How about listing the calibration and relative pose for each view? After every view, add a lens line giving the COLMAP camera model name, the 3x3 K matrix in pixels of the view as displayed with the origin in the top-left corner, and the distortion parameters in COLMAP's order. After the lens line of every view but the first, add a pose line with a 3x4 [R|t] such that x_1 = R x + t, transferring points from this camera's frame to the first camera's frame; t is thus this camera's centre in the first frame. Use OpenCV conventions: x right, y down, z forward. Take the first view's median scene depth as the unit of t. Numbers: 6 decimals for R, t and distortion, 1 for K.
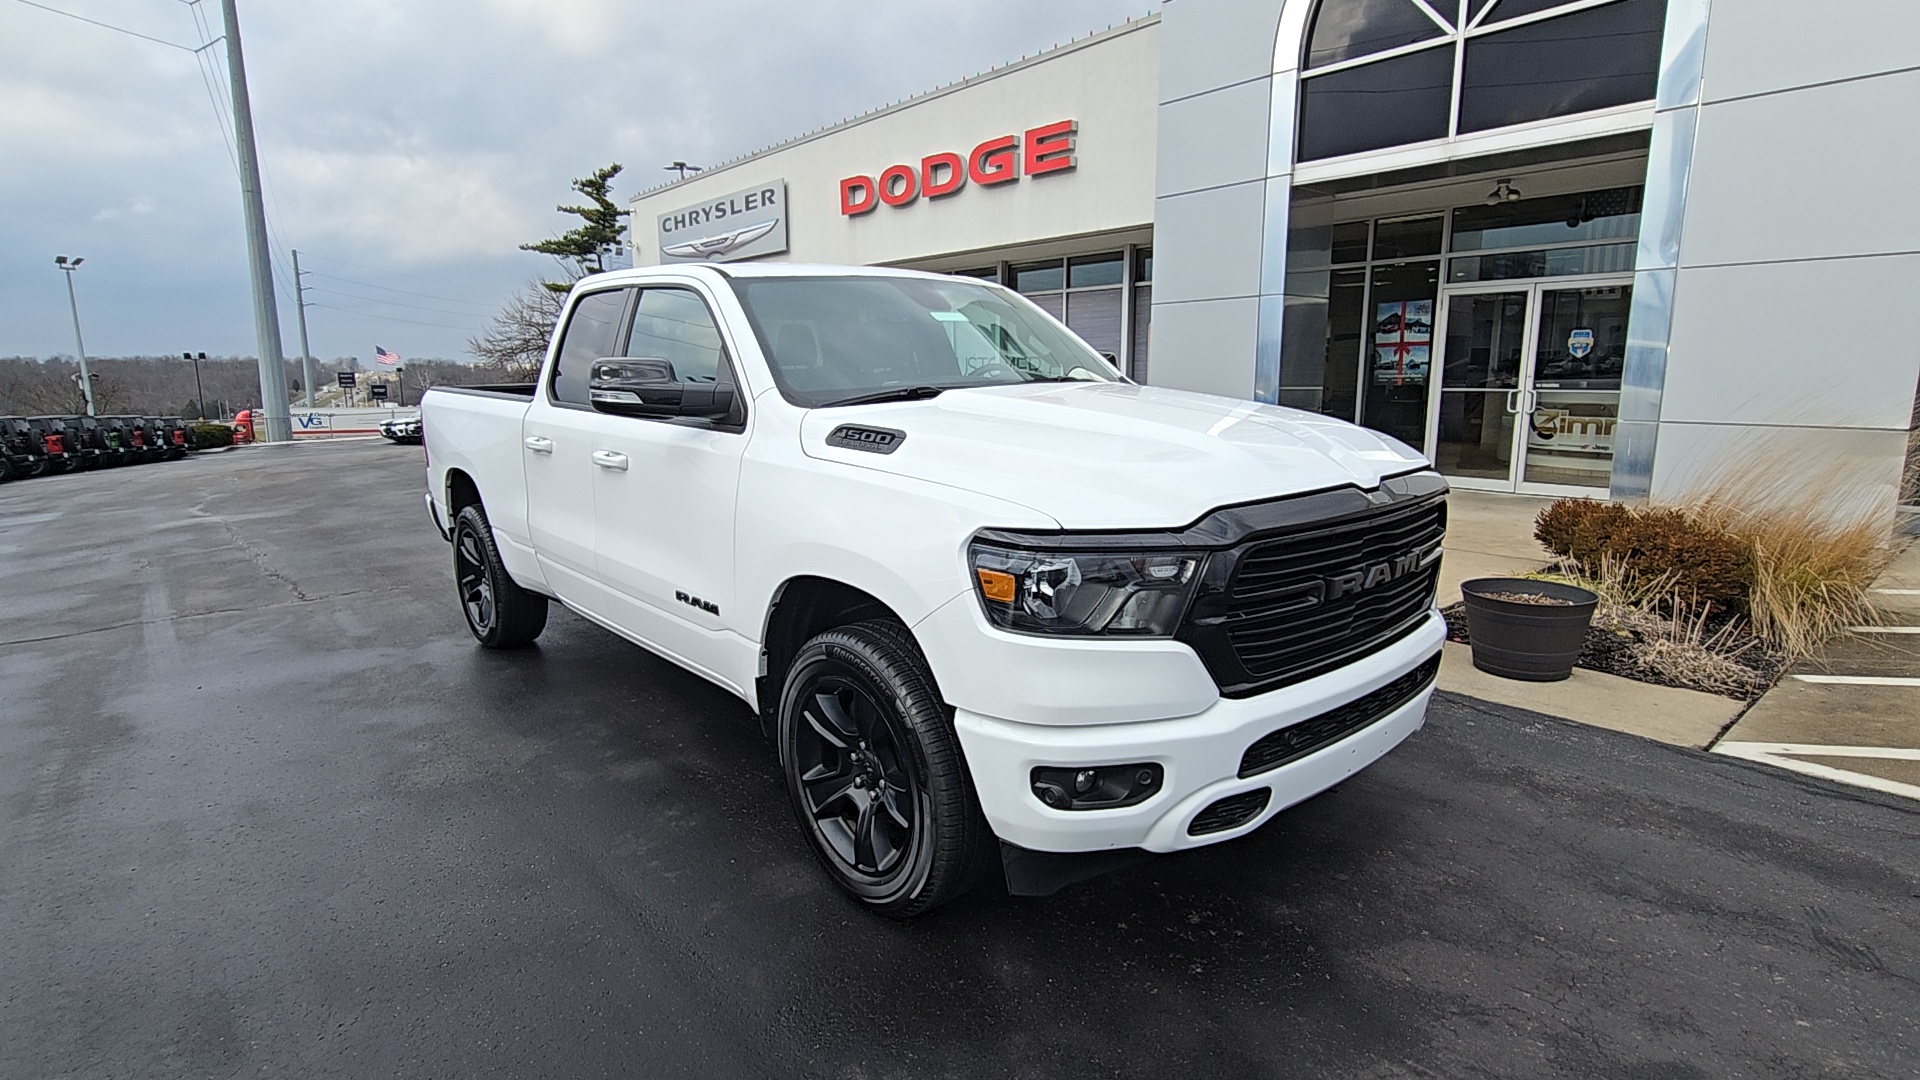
lens RADIAL K [[970.1, 0, 955.0], [0, 970.1, 544.7], [0, 0, 1]] dist [0.001635, 0.000846]
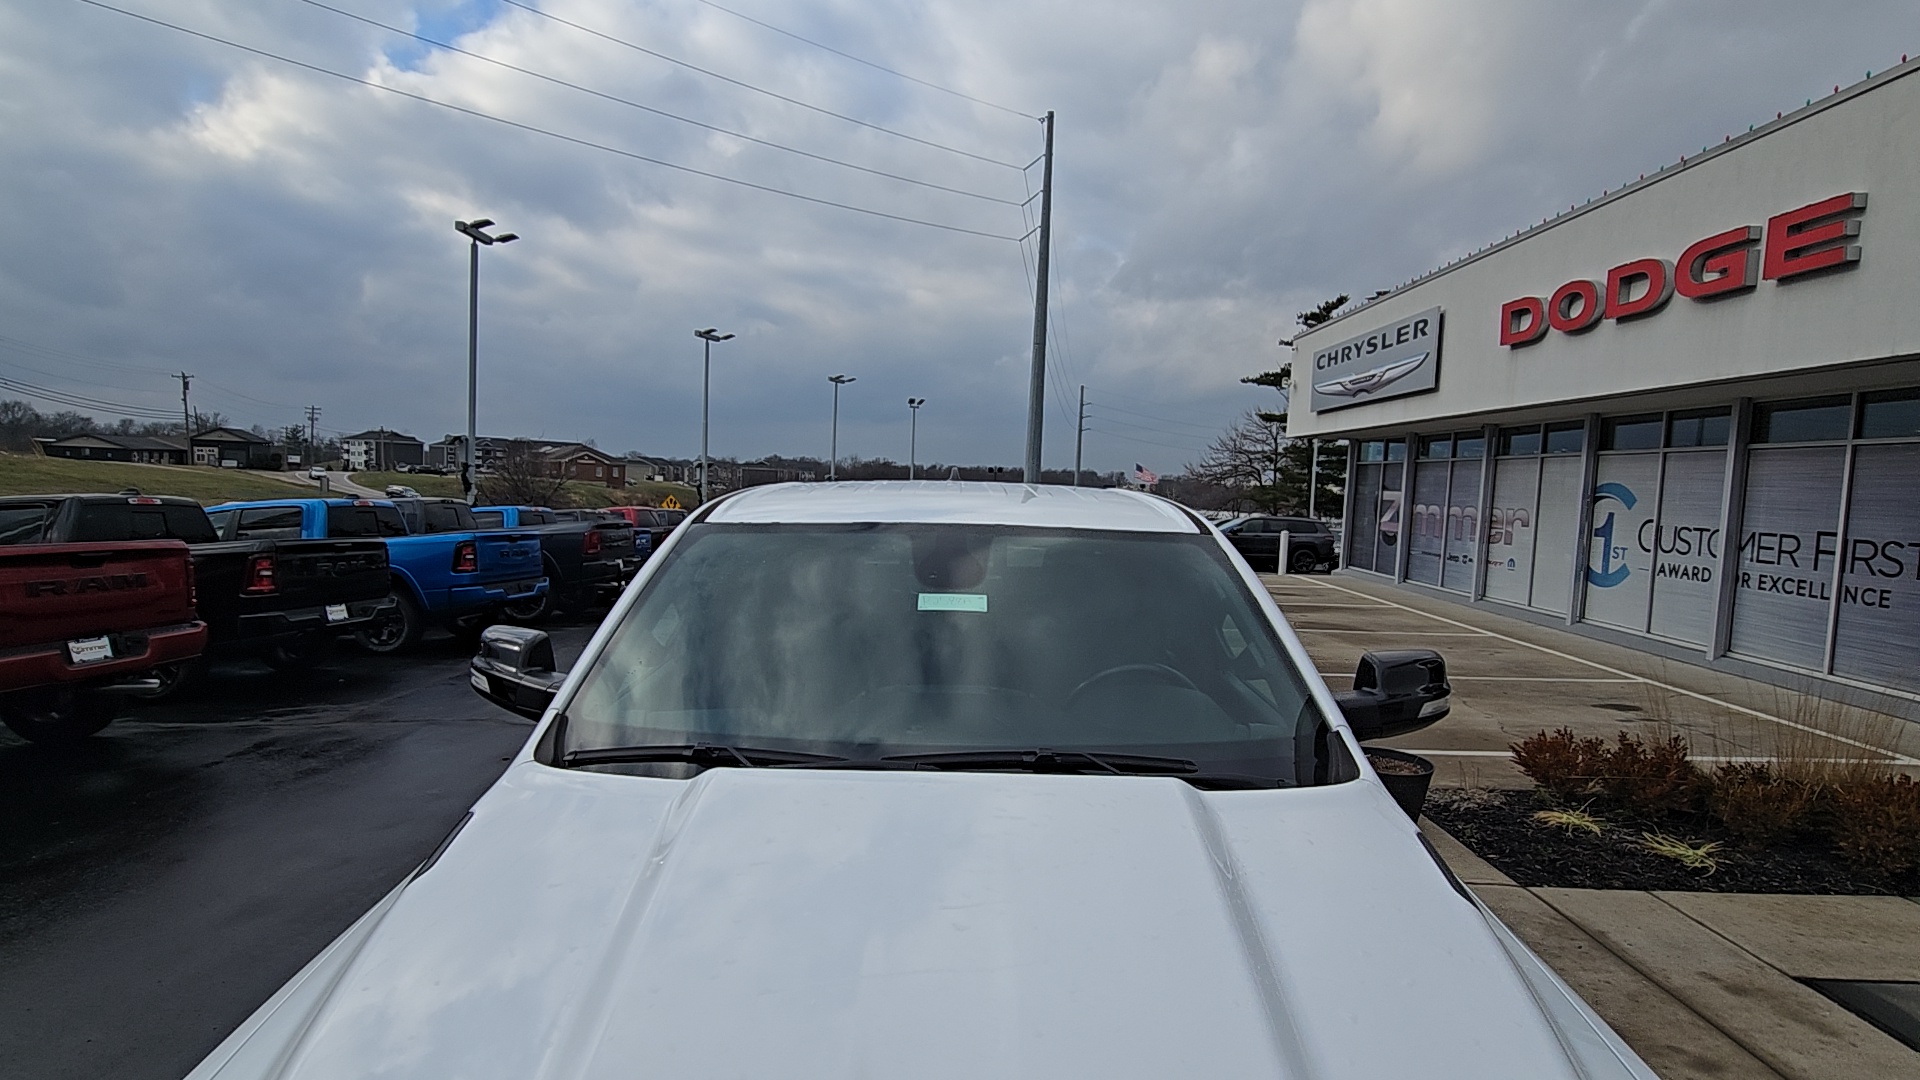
lens RADIAL K [[970.1, 0, 955.0], [0, 970.1, 544.7], [0, 0, 1]] dist [0.001635, 0.000846]
pose [[0.750753, 0.079972, -0.655725, 0.090918], [-0.159399, 0.985244, -0.062339, -0.055206], [0.641063, 0.151323, 0.752422, 0.128280]]
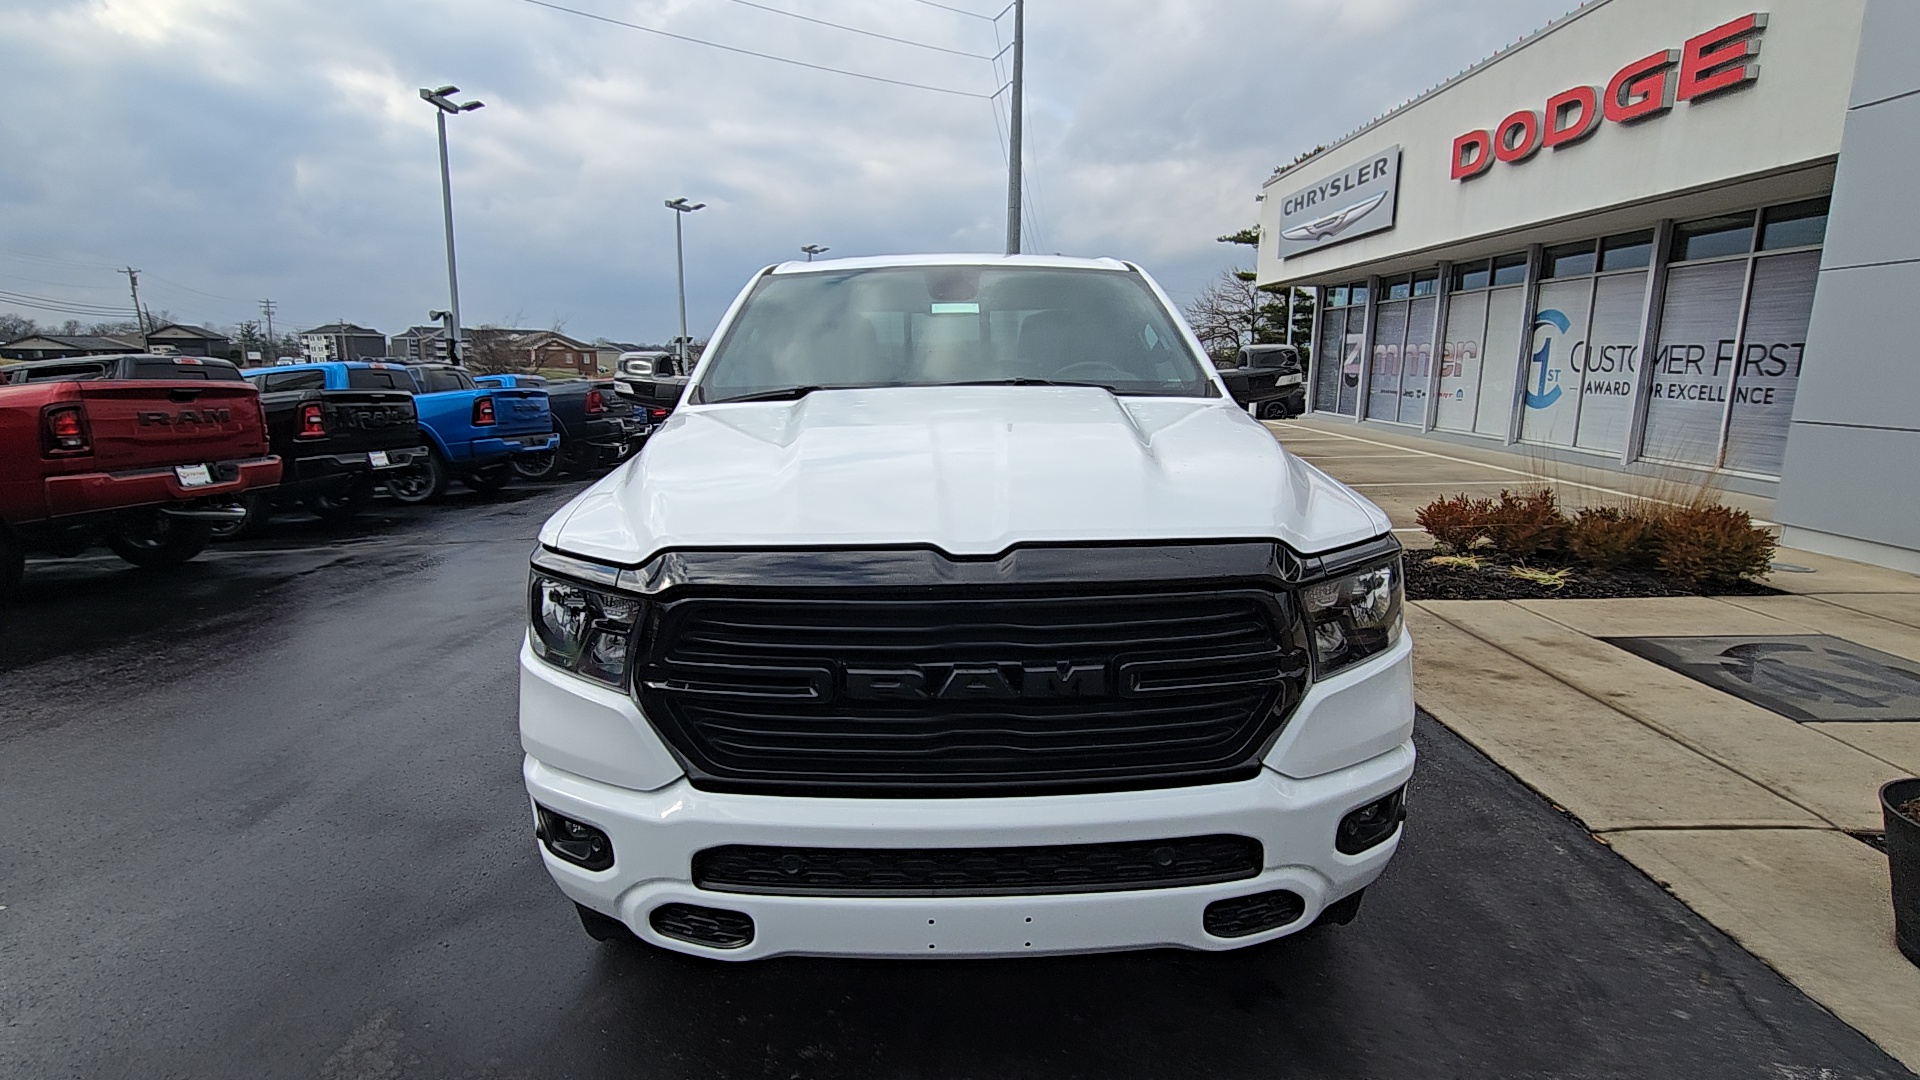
lens RADIAL K [[972.5, 0, 950.4], [0, 972.5, 543.4], [0, 0, 1]] dist [0.001570, -0.000216]
pose [[0.763713, 0.133366, -0.631630, 0.136931], [-0.126328, 0.990386, 0.056371, -0.016515], [0.633075, 0.036741, 0.773218, 0.074973]]
